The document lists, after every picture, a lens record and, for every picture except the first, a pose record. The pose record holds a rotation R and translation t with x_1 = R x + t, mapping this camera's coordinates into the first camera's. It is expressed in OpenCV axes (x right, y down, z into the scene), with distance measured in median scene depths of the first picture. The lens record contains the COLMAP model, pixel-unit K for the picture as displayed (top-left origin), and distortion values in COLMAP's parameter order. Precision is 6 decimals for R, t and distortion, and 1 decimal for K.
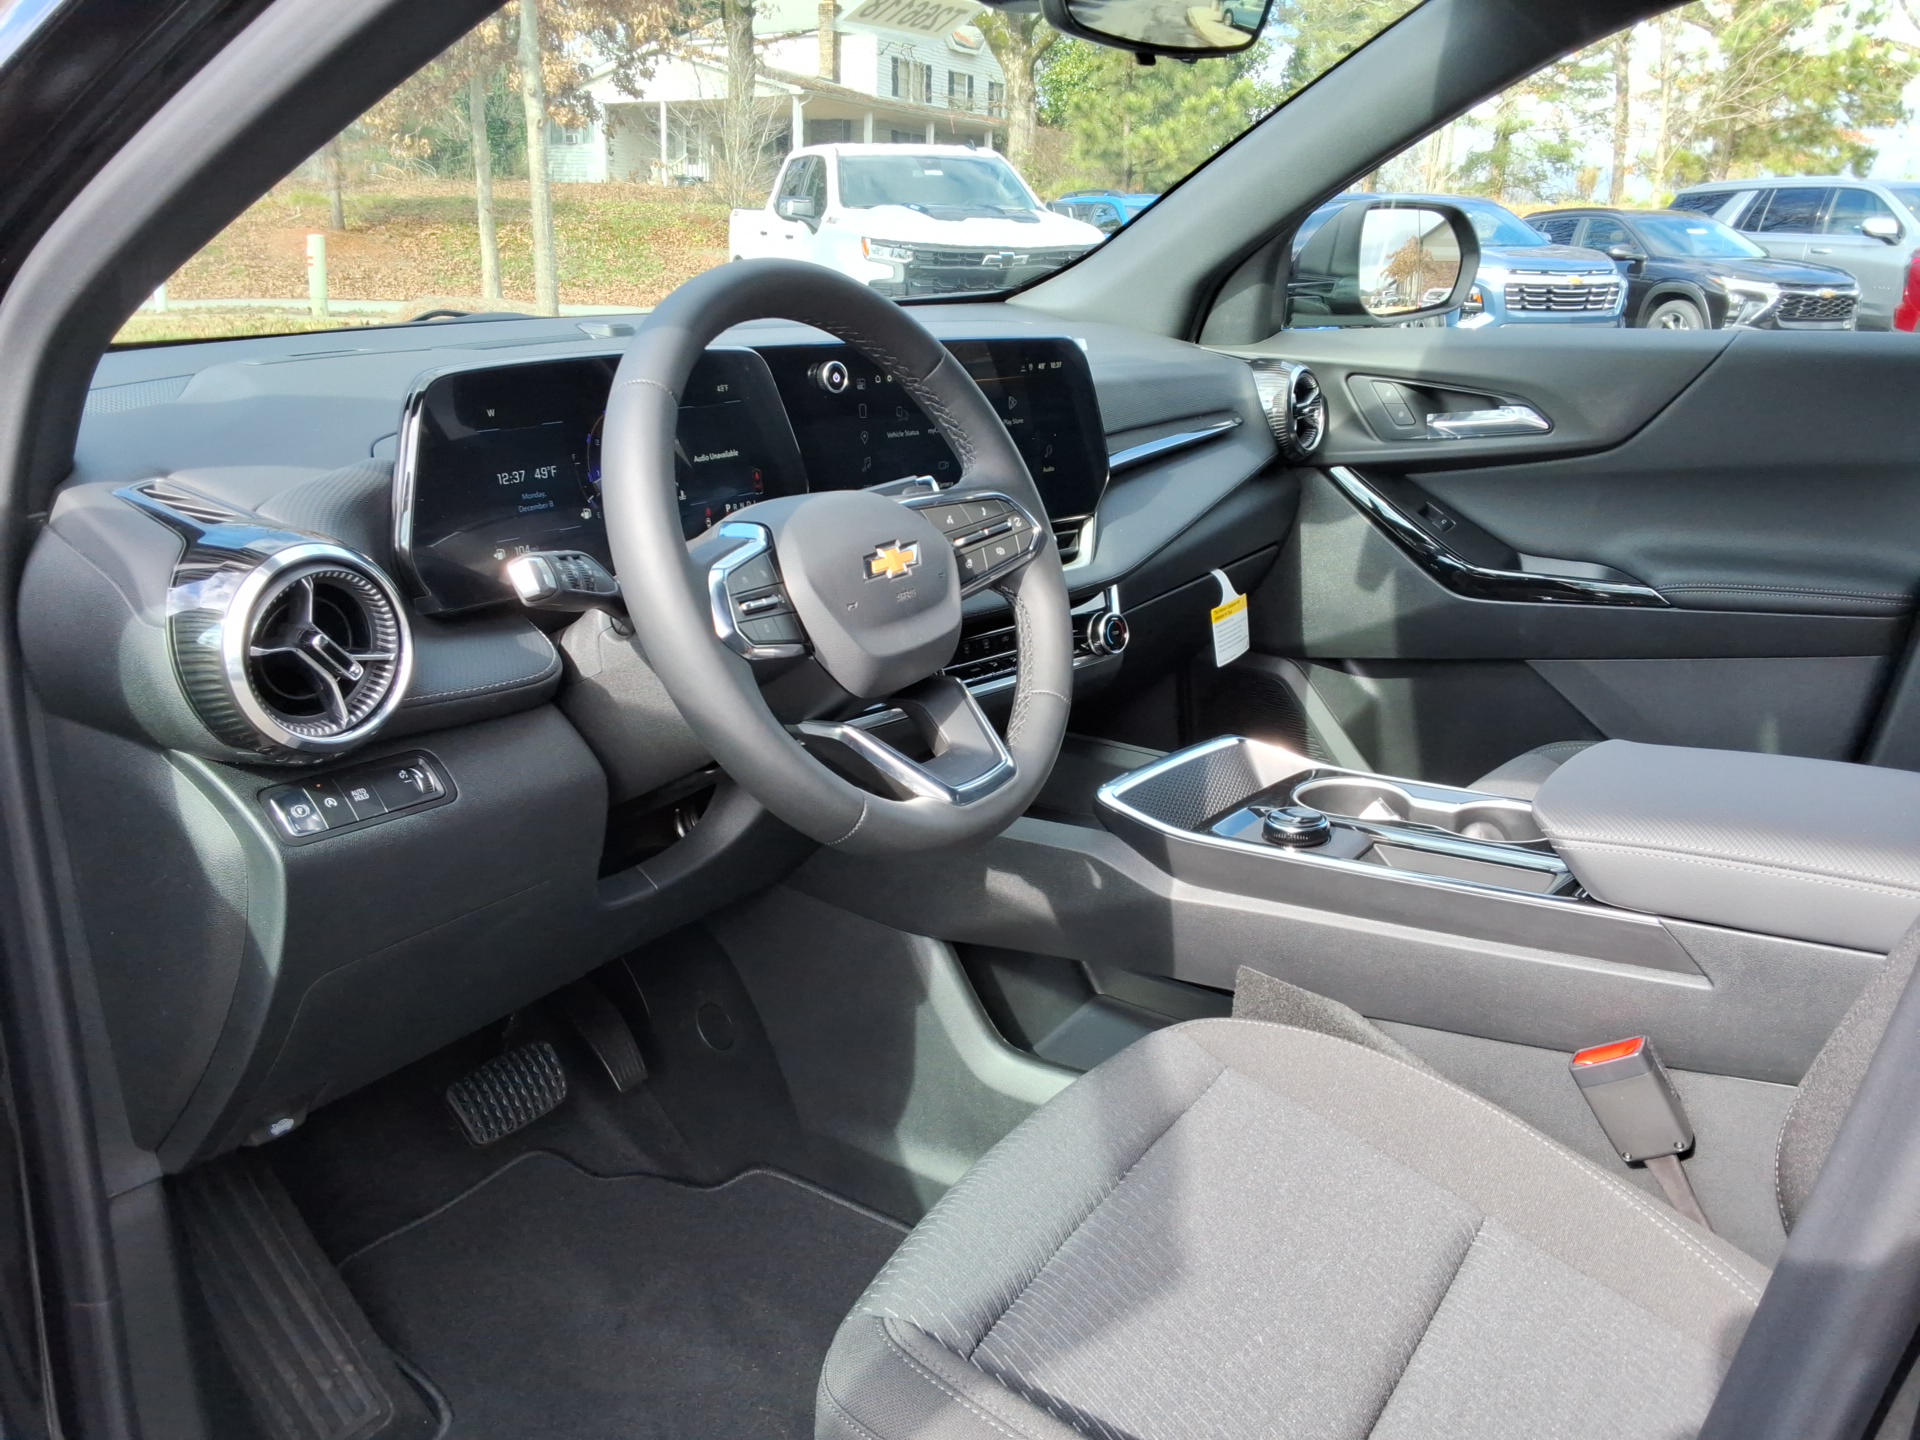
lens RADIAL K [[1538.1, 0, 967.0], [0, 1538.1, 691.4], [0, 0, 1]] dist [0.102853, -0.153482]
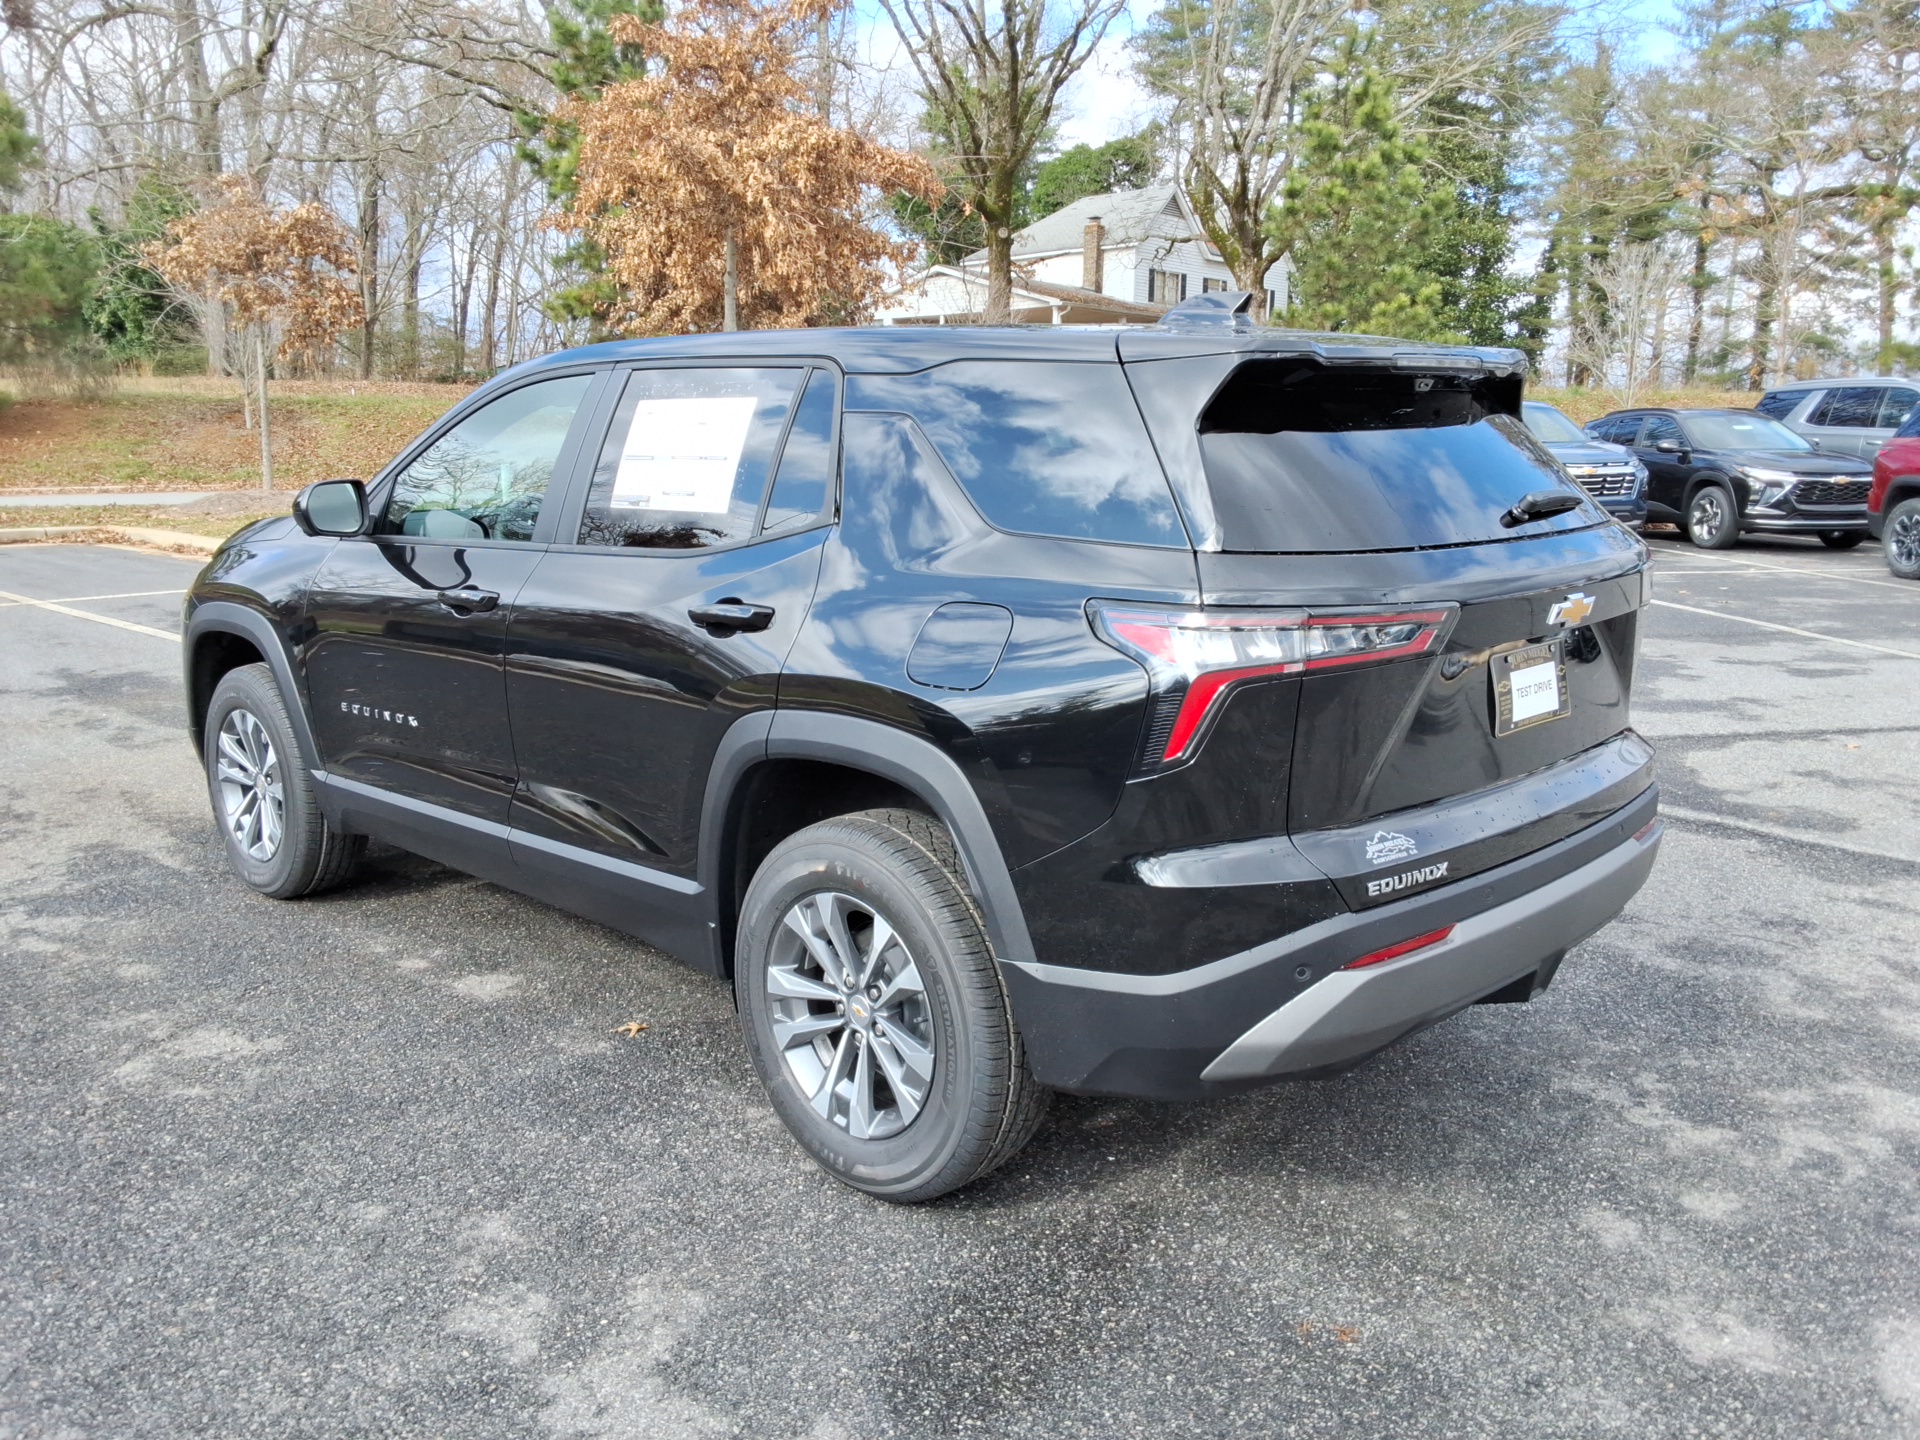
lens RADIAL K [[1538.1, 0, 976.4], [0, 1538.1, 700.4], [0, 0, 1]] dist [0.102853, -0.153482]
pose [[0.983461, 0.022082, -0.179771, 0.122892], [-0.041115, 0.993847, -0.102844, 0.045986], [0.176394, 0.108534, 0.978318, -0.198896]]
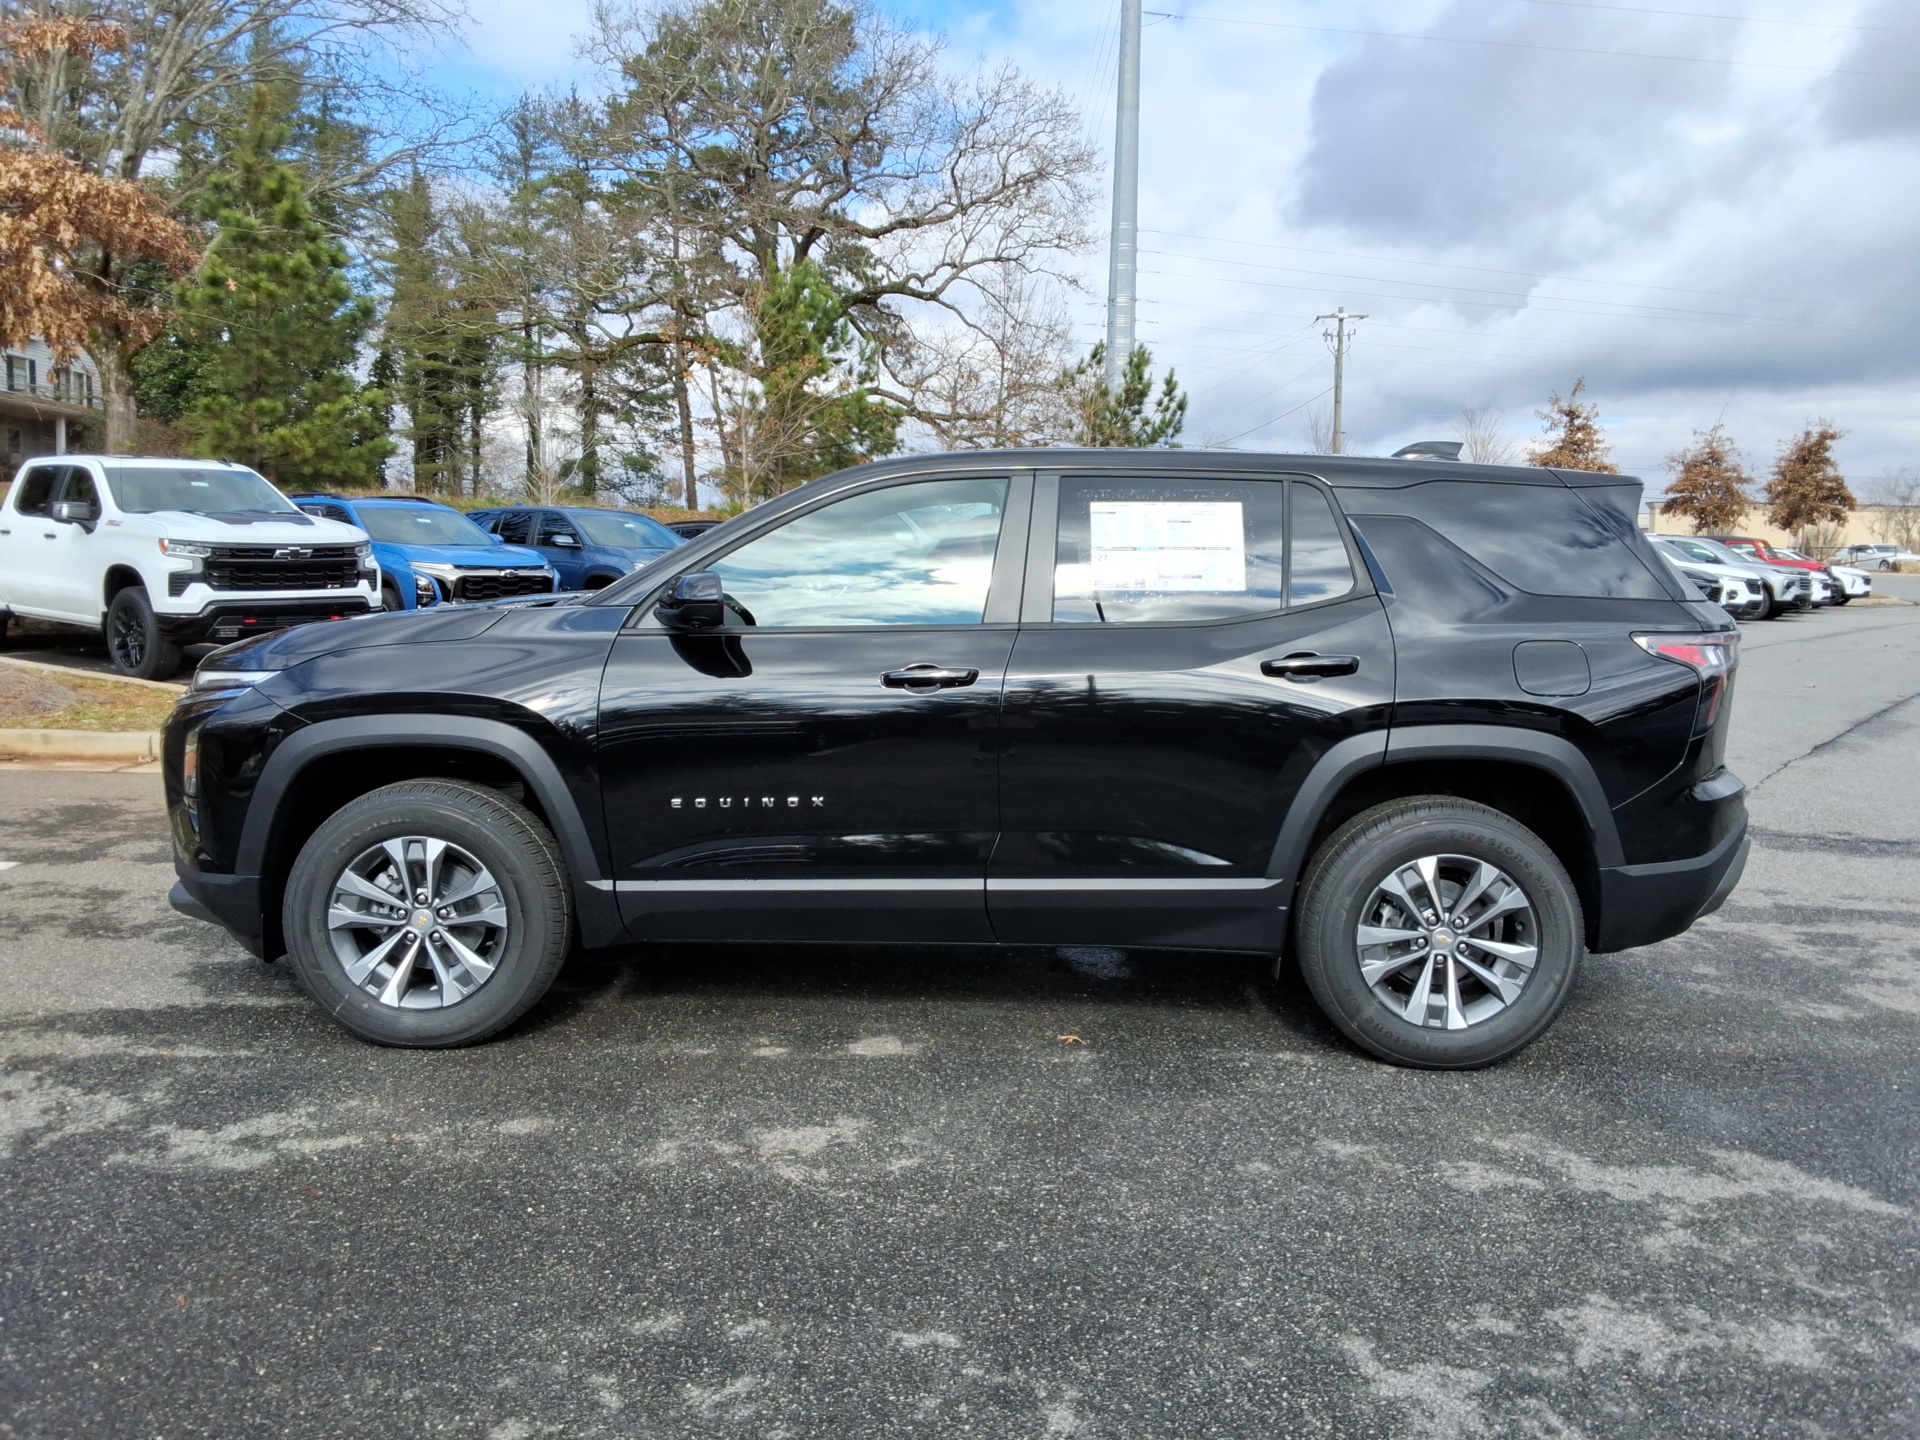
lens RADIAL K [[1538.1, 0, 968.2], [0, 1538.1, 711.8], [0, 0, 1]] dist [0.102853, -0.153482]
pose [[0.843372, -0.055647, 0.534441, -0.134966], [0.142332, 0.982230, -0.122335, 0.047622], [-0.518136, 0.179242, 0.836306, -0.199130]]
